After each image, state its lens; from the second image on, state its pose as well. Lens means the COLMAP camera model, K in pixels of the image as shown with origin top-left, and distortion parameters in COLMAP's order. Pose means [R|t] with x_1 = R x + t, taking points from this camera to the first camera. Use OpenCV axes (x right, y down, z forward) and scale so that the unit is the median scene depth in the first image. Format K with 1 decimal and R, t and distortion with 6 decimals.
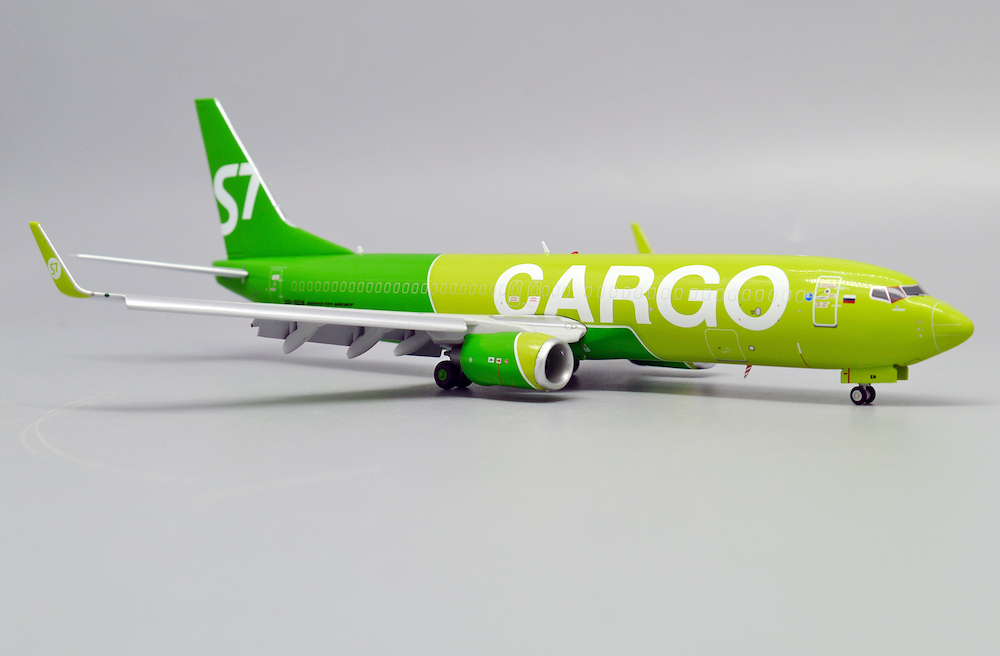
lens RADIAL K [[1532.0, 0, 525.6], [0, 1532.0, 294.6], [0, 0, 1]] dist [-0.015128, -0.033372]
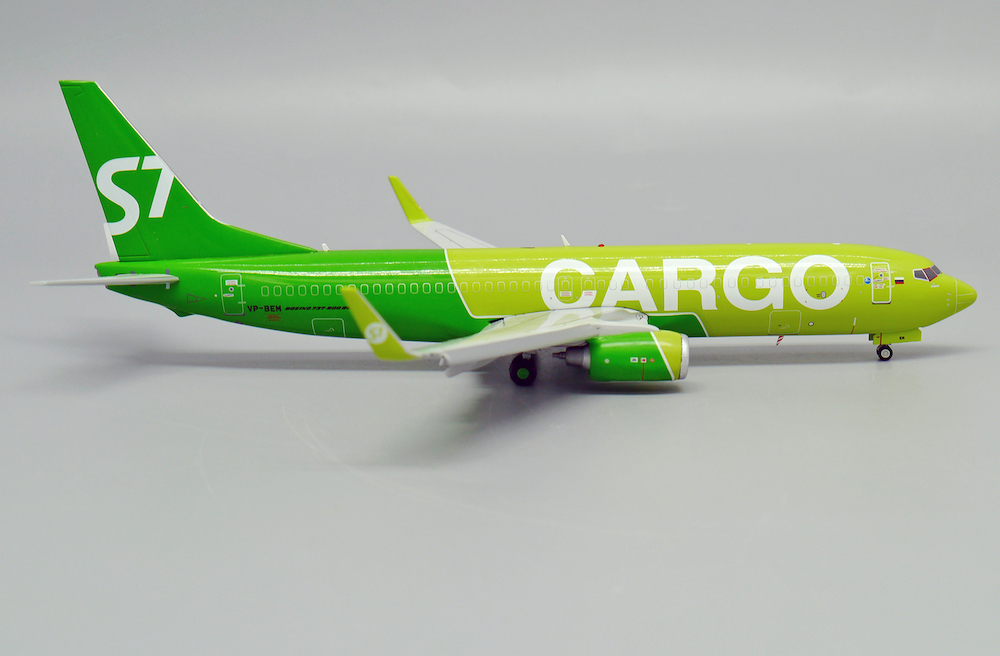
lens RADIAL K [[1829.8, 0, 500.0], [0, 1829.8, 328.0], [0, 0, 1]] dist [0.010278, 0.016067]
pose [[0.772850, -0.123009, 0.622552, -0.909124], [0.034271, 0.987692, 0.152612, -0.183966], [-0.633662, -0.096610, 0.767553, 0.038708]]
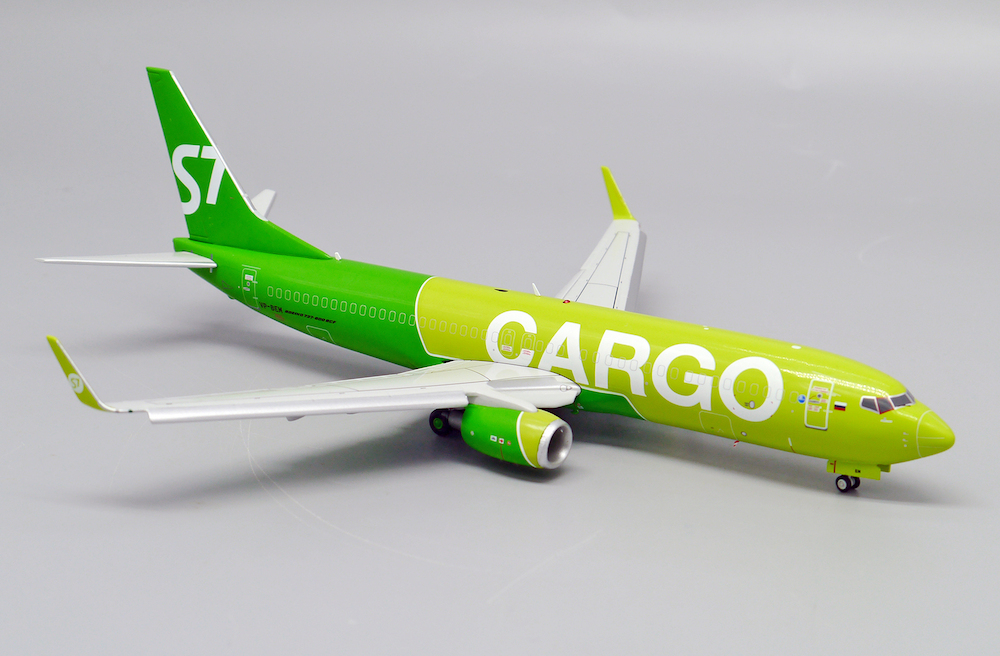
lens RADIAL K [[1829.8, 0, 500.0], [0, 1829.8, 328.0], [0, 0, 1]] dist [0.010278, 0.016067]
pose [[0.998334, -0.008068, 0.057140, -0.086772], [-0.005989, 0.970350, 0.241632, -0.323590], [-0.057395, -0.241571, 0.968684, -0.180685]]
